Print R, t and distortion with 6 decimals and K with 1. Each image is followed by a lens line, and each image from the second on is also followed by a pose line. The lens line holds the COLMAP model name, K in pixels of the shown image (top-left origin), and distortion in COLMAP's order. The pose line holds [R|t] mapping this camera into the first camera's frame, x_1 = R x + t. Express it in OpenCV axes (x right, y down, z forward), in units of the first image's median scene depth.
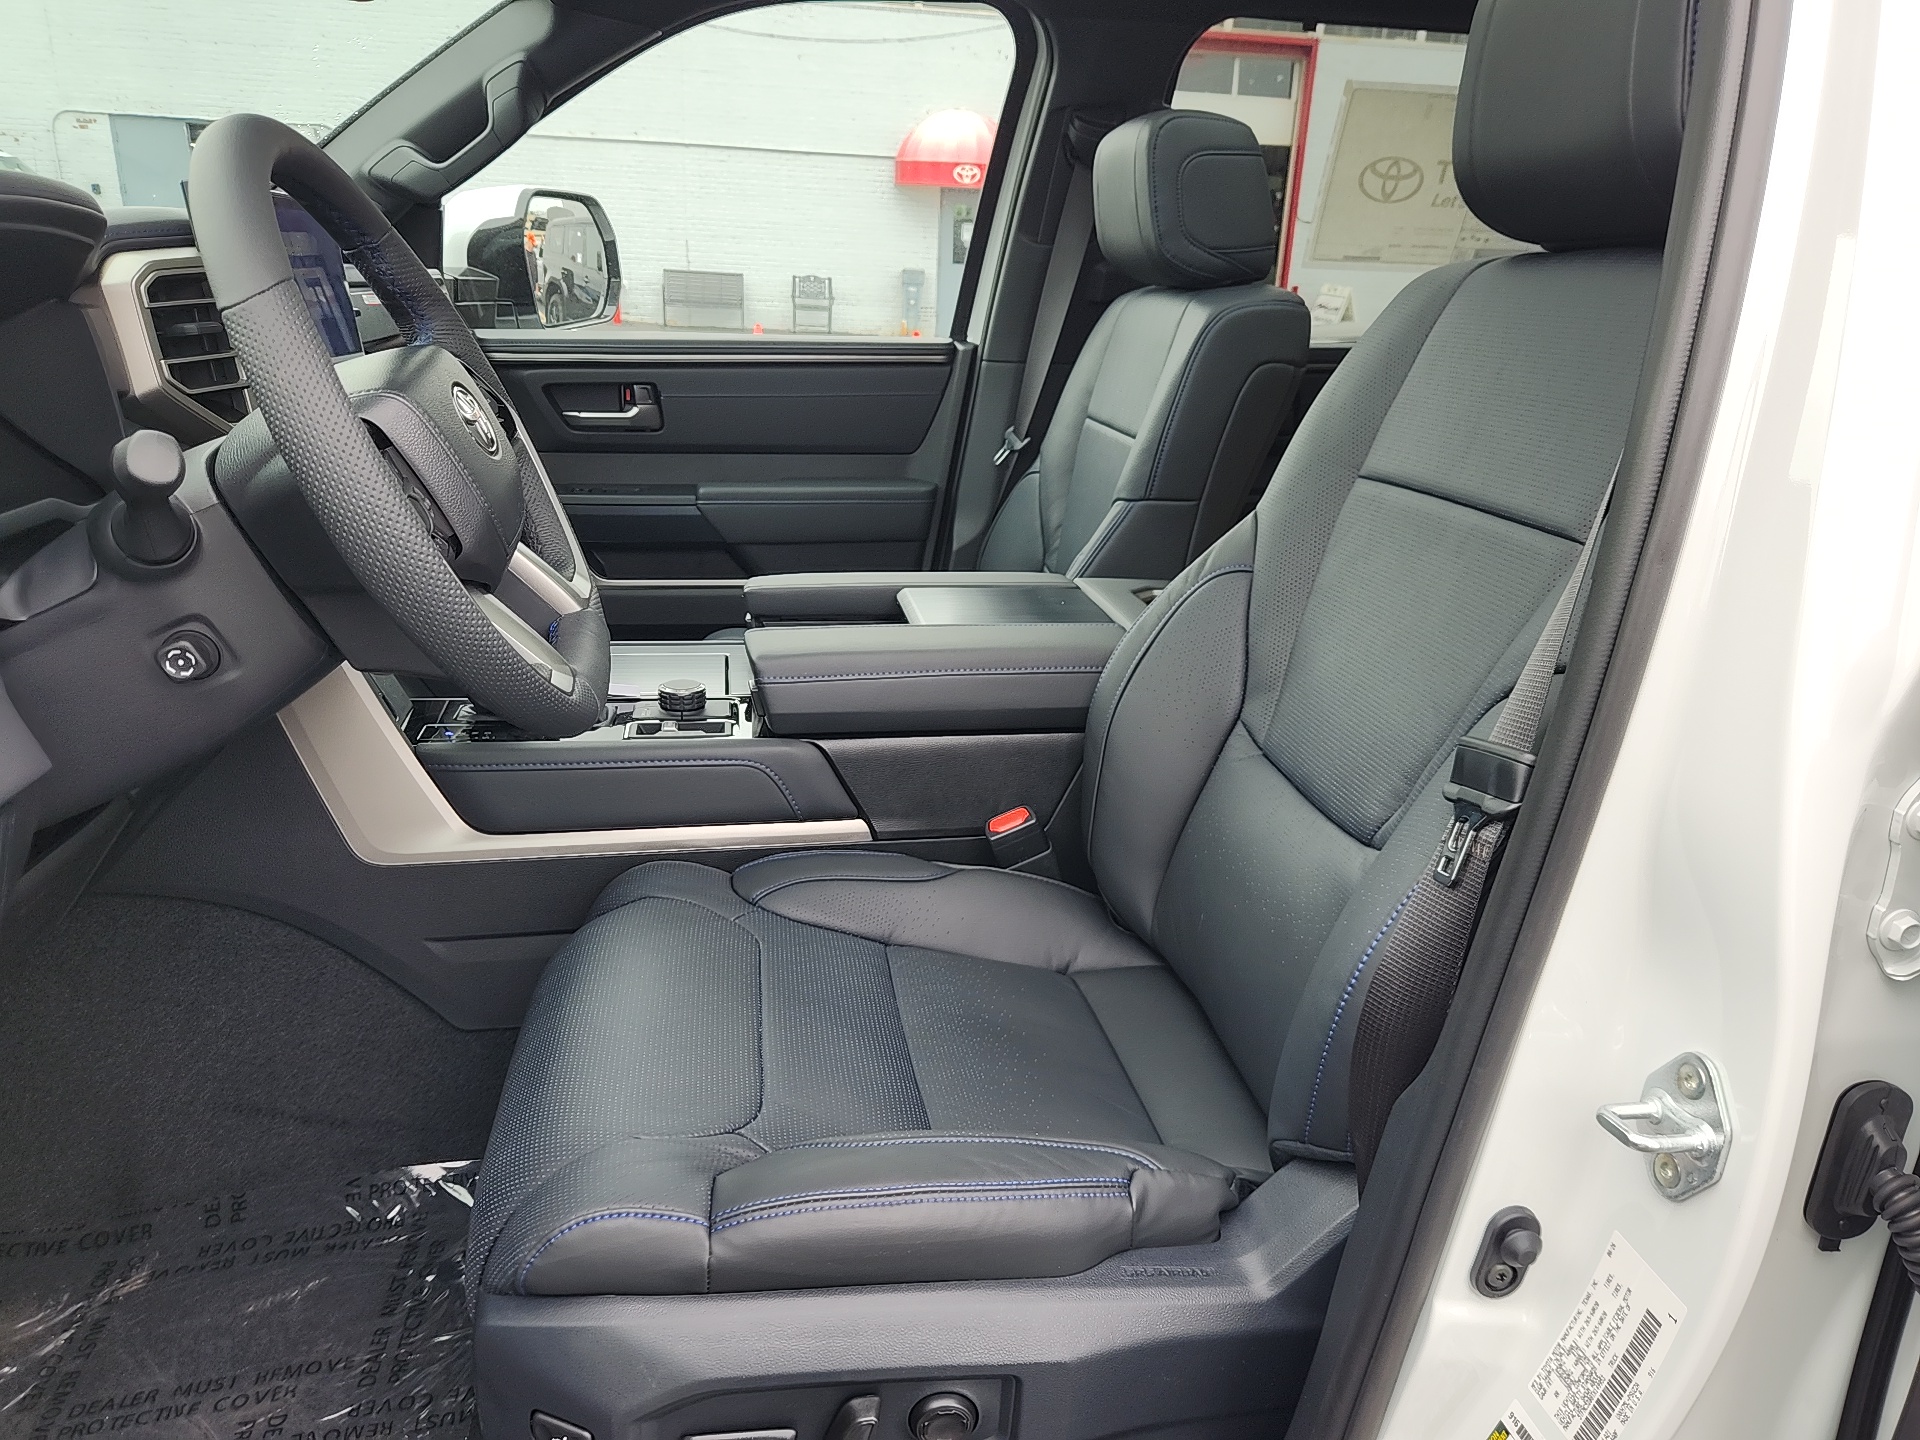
lens RADIAL K [[1394.9, 0, 982.8], [0, 1394.9, 735.9], [0, 0, 1]] dist [0.067594, -0.068506]
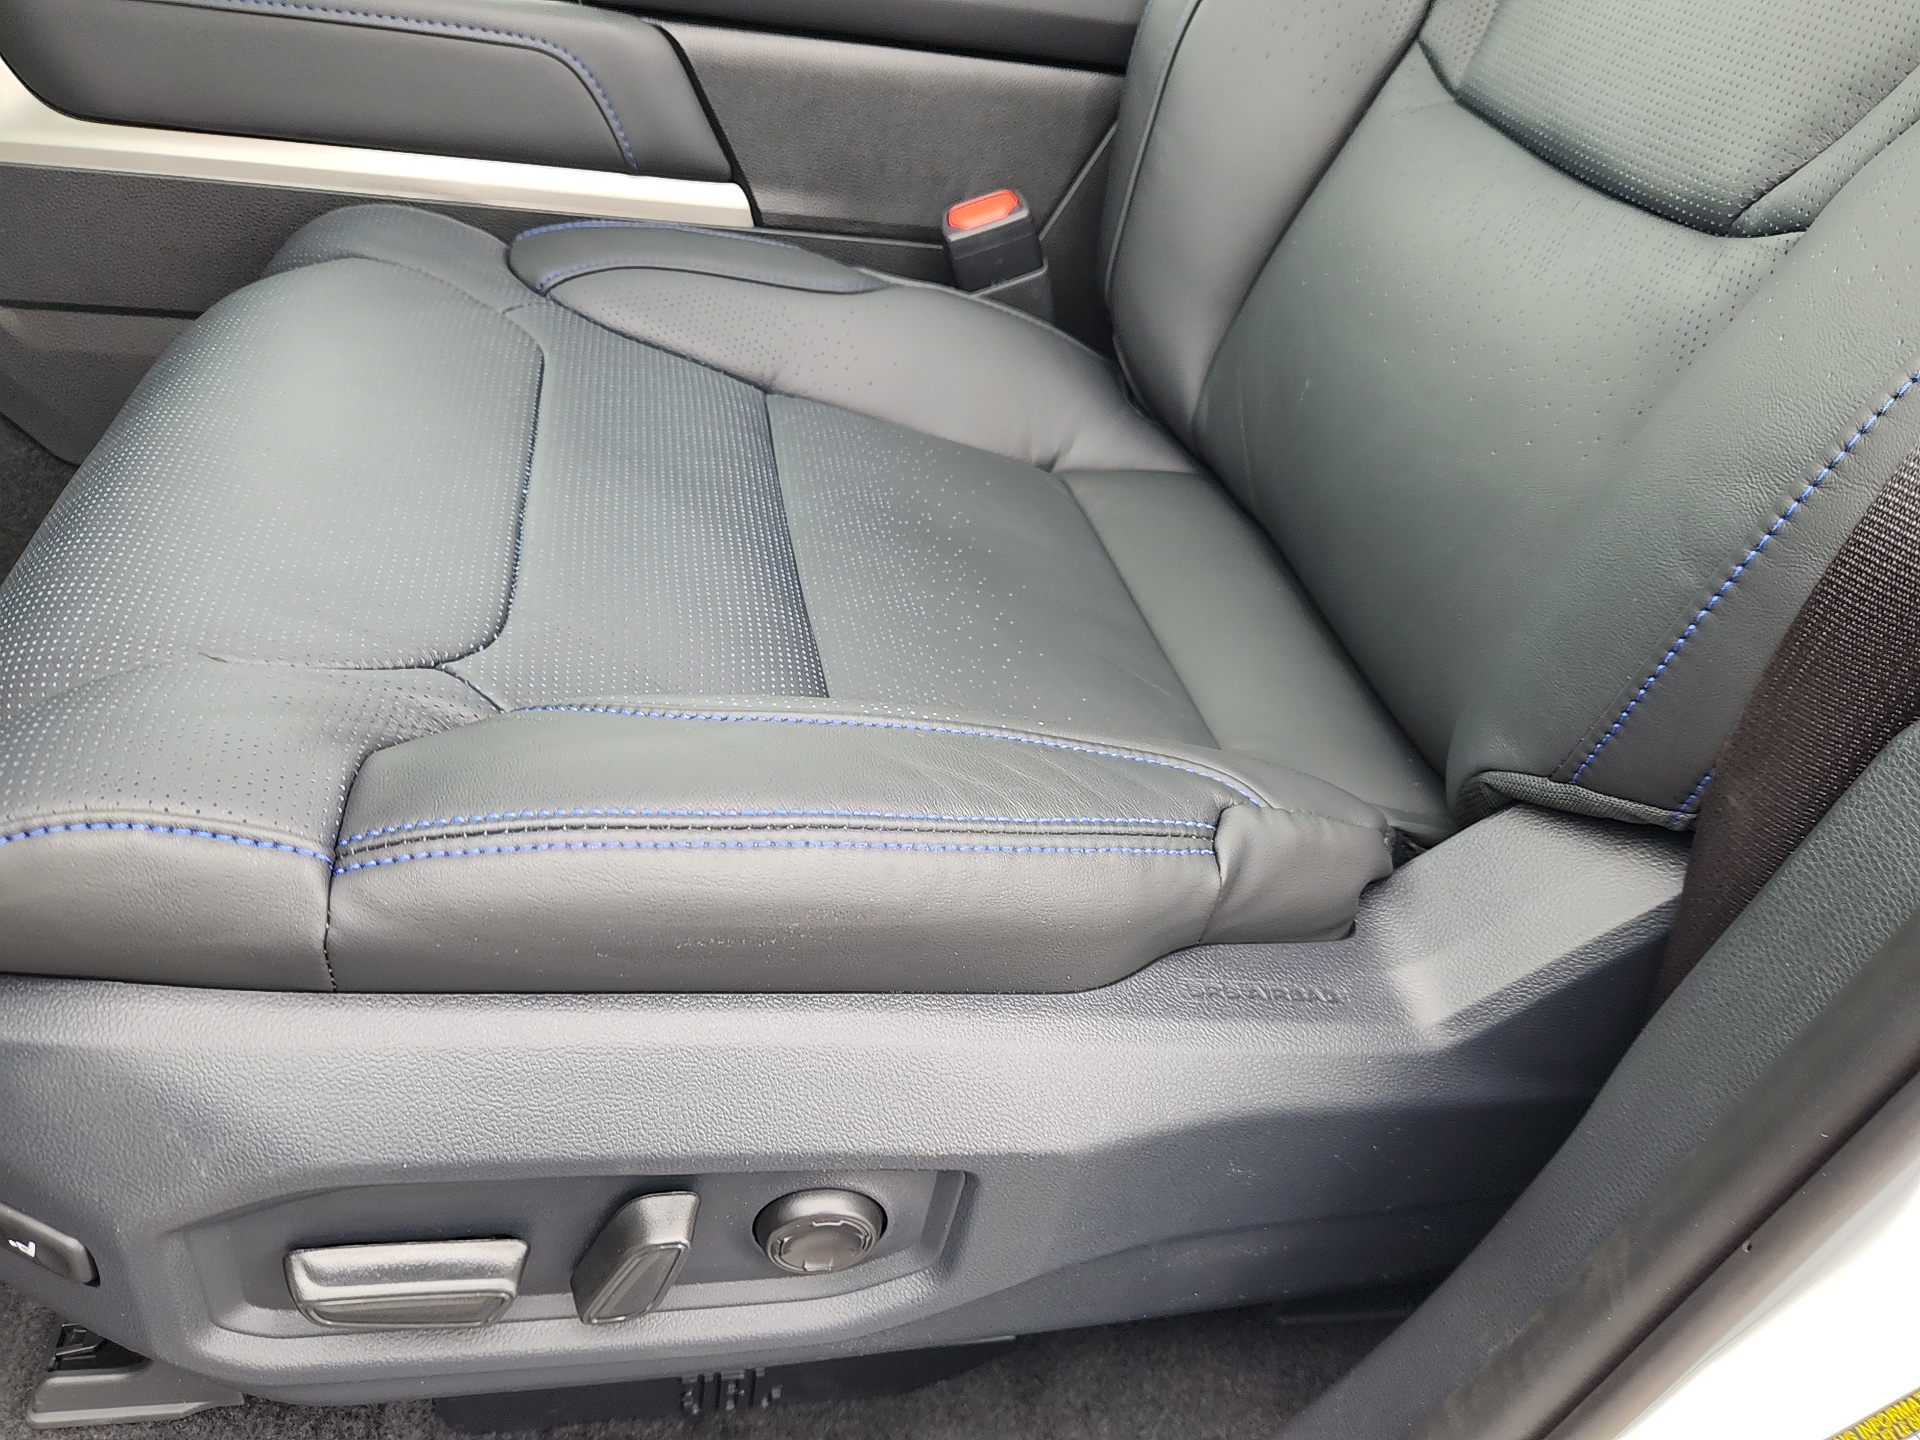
lens RADIAL K [[1394.9, 0, 982.8], [0, 1394.9, 735.9], [0, 0, 1]] dist [0.067594, -0.068506]
pose [[0.992189, 0.081806, 0.094179, -0.030418], [-0.106567, 0.948287, 0.298989, 0.142560], [-0.064850, -0.306690, 0.949598, 0.531783]]
